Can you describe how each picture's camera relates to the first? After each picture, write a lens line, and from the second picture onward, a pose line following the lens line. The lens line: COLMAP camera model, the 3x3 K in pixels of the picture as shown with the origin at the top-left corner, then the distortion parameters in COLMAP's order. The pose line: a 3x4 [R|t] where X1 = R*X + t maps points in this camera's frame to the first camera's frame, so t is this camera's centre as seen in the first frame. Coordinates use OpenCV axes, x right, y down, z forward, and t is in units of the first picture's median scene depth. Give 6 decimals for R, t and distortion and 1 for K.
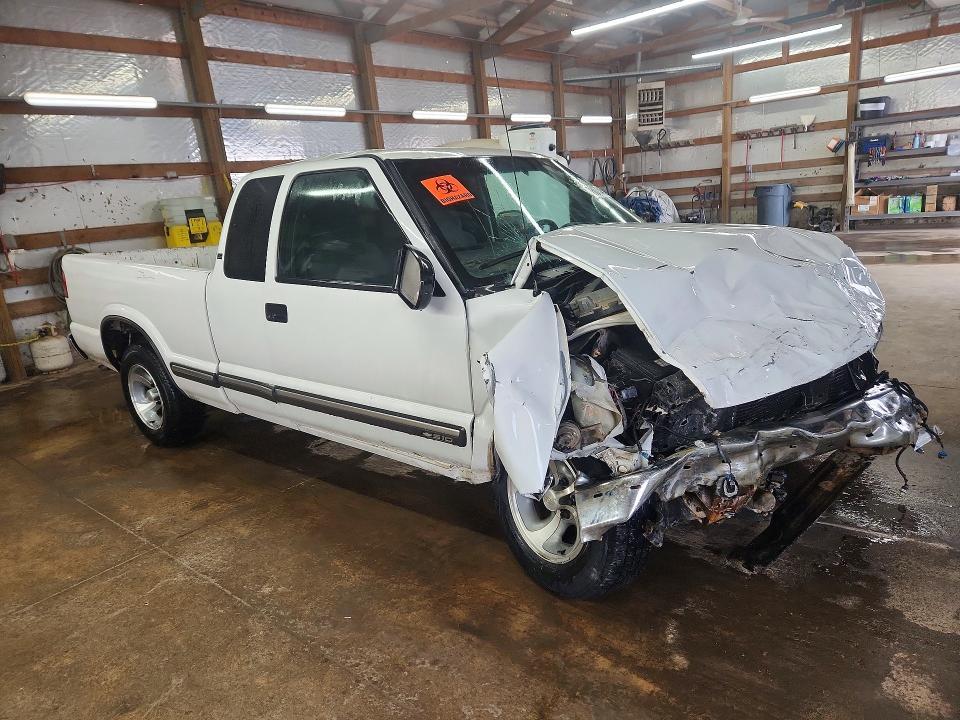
lens RADIAL K [[624.1, 0, 470.3], [0, 624.1, 360.4], [0, 0, 1]] dist [0.005163, -0.001054]
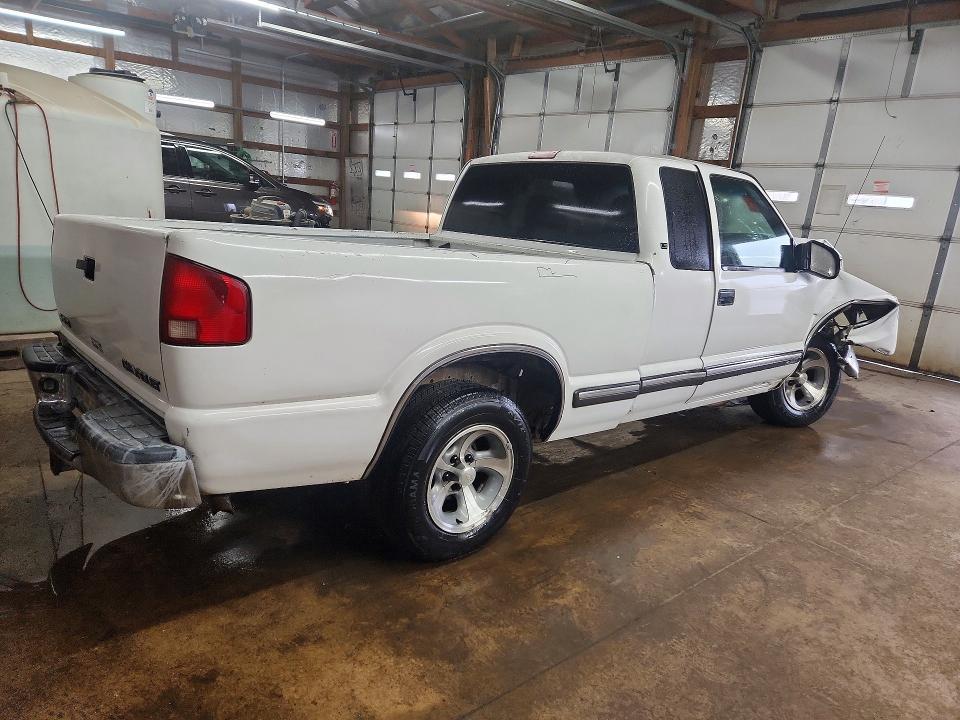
lens RADIAL K [[624.1, 0, 470.3], [0, 624.1, 360.4], [0, 0, 1]] dist [0.005163, -0.001054]
pose [[0.217995, -0.151996, 0.964041, -1.371122], [0.159174, 0.980109, 0.118536, -0.156376], [-0.962882, 0.127610, 0.237853, 1.079589]]
